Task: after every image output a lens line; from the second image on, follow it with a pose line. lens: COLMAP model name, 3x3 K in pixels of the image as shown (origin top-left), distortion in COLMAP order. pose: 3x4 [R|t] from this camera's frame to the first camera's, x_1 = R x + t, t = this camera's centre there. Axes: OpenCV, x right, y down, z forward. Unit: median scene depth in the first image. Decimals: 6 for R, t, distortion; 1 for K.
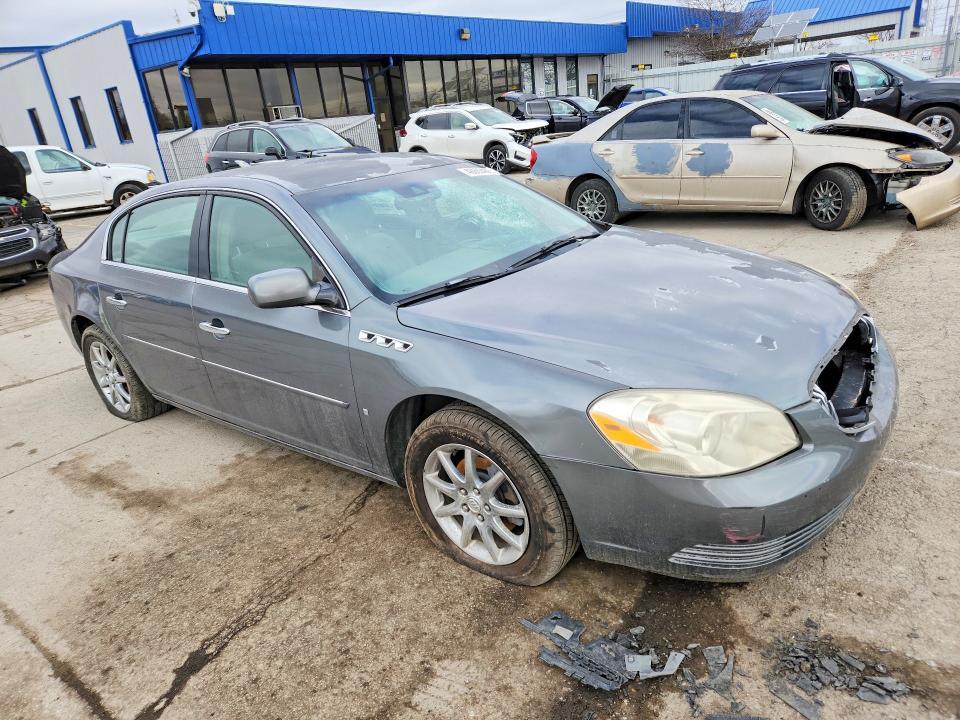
lens RADIAL K [[661.2, 0, 482.6], [0, 661.2, 360.9], [0, 0, 1]] dist [0.041786, -0.016087]
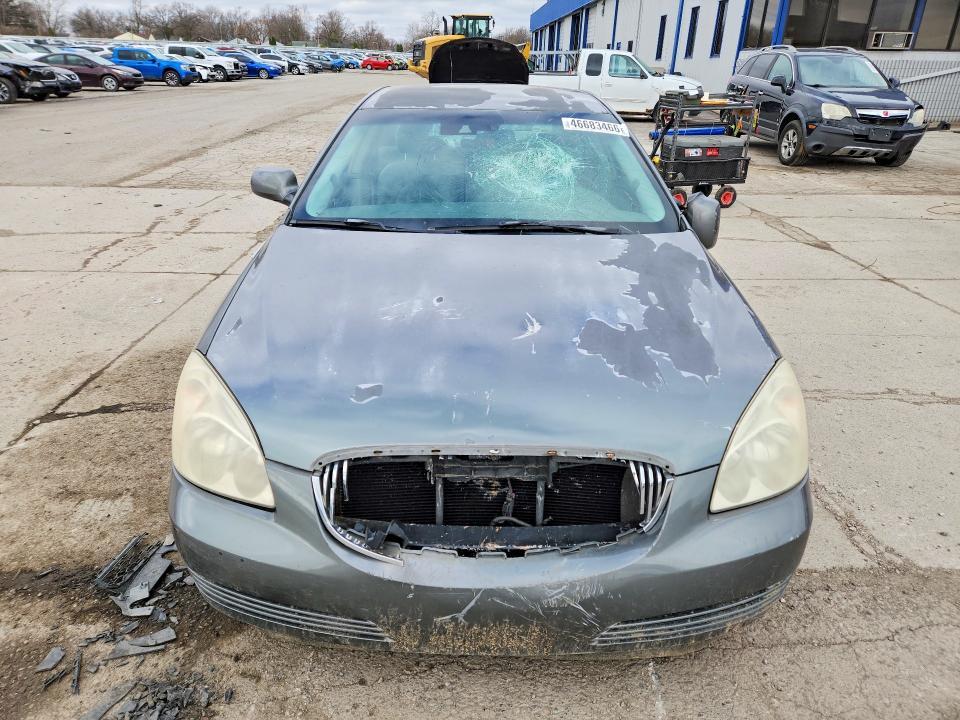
lens RADIAL K [[661.2, 0, 477.3], [0, 661.2, 358.3], [0, 0, 1]] dist [0.041786, -0.016087]
pose [[0.604129, 0.423693, -0.674917, 0.997115], [-0.352115, 0.901706, 0.250881, -0.298607], [0.714873, 0.086084, 0.693935, 0.550252]]
